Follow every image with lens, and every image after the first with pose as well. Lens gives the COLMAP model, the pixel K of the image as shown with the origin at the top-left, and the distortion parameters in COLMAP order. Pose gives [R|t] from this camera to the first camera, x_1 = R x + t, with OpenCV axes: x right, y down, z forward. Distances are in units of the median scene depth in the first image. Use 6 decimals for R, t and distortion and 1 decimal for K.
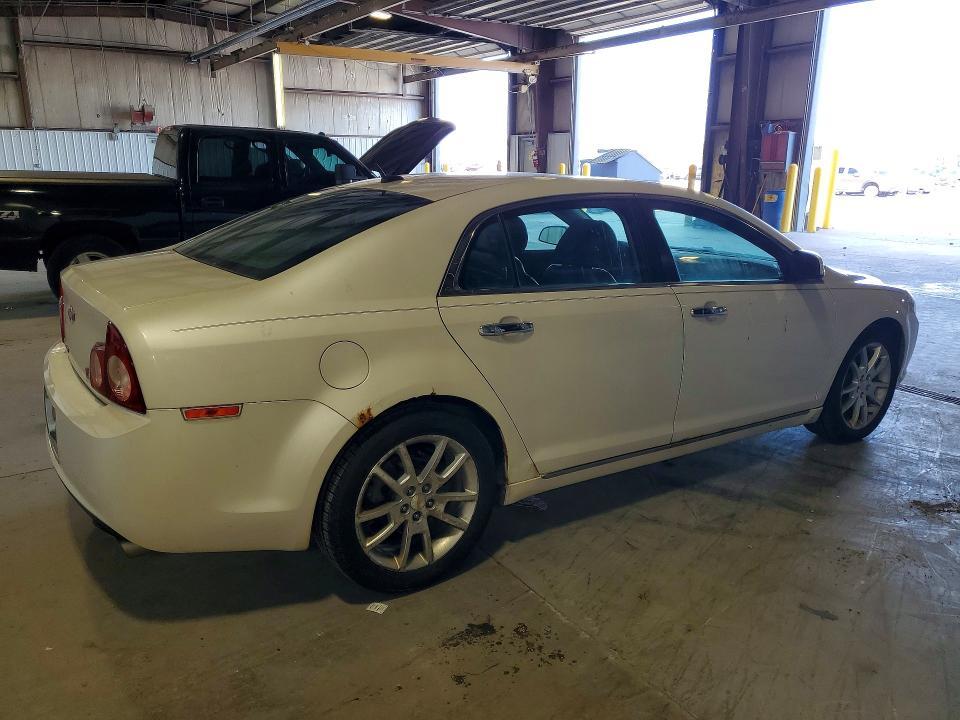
lens RADIAL K [[756.5, 0, 474.9], [0, 756.5, 359.3], [0, 0, 1]] dist [0.009008, -0.000370]
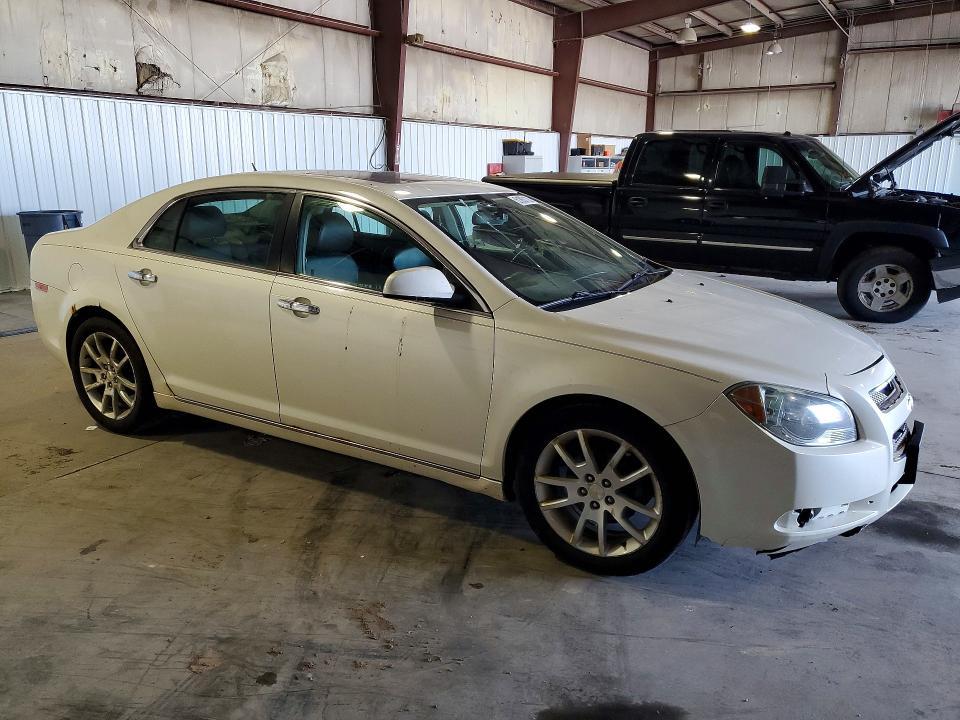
lens RADIAL K [[768.6, 0, 479.1], [0, 768.6, 377.5], [0, 0, 1]] dist [0.008932, 0.000863]
pose [[0.419367, 0.234839, -0.876916, 1.342970], [-0.225054, 0.962702, 0.150186, -0.182099], [0.879479, 0.134370, 0.456577, 0.757918]]
